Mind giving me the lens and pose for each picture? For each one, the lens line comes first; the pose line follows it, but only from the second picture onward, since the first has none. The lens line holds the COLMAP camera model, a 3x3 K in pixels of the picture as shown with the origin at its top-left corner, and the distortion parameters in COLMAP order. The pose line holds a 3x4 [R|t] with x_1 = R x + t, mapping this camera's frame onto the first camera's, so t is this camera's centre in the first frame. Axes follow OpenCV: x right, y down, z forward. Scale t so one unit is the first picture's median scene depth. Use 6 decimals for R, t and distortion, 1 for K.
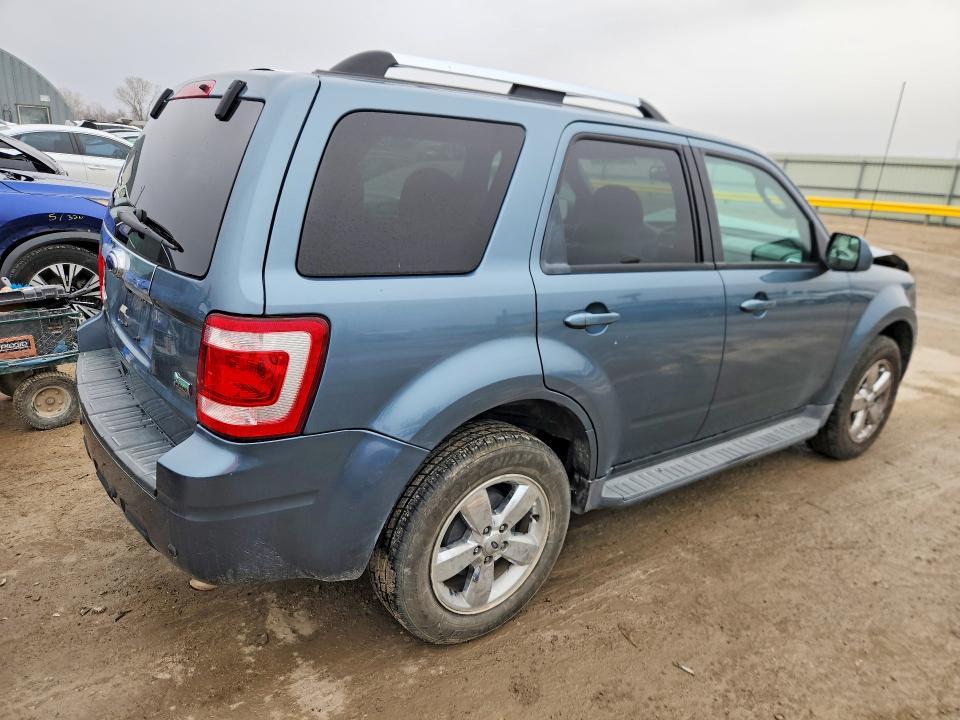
lens RADIAL K [[771.9, 0, 479.9], [0, 771.9, 343.1], [0, 0, 1]] dist [-0.003084, -0.007672]
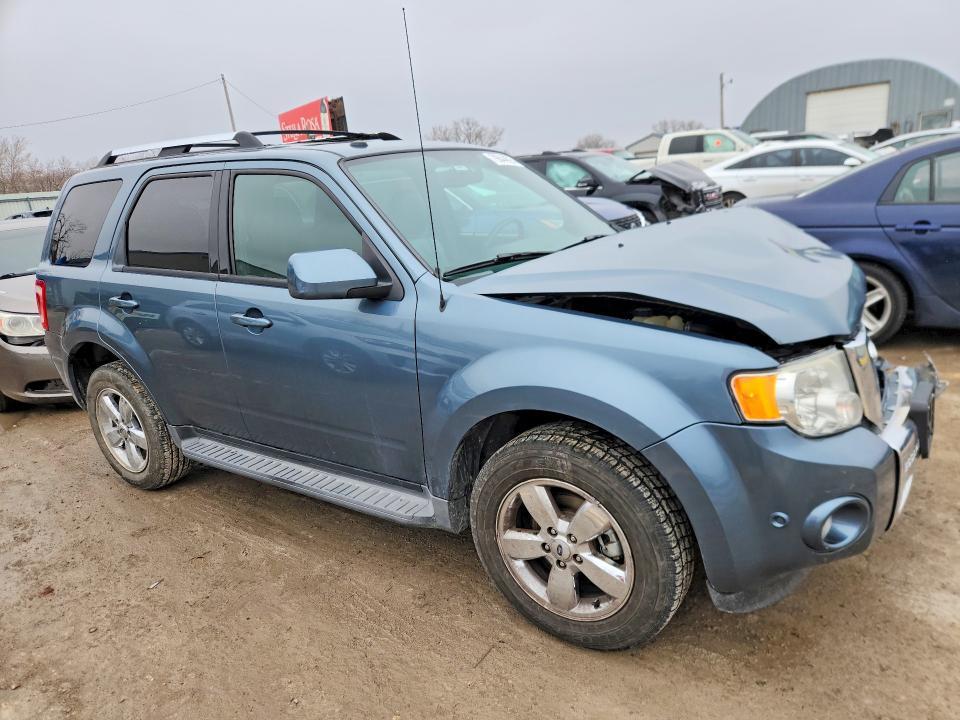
lens RADIAL K [[744.3, 0, 480.0], [0, 744.3, 360.0], [0, 0, 1]] dist [-0.003670, 0.030626]
pose [[0.194550, 0.164449, -0.967009, 1.360827], [-0.142496, 0.980126, 0.138012, -0.176556], [0.970487, 0.110945, 0.214117, 1.091246]]
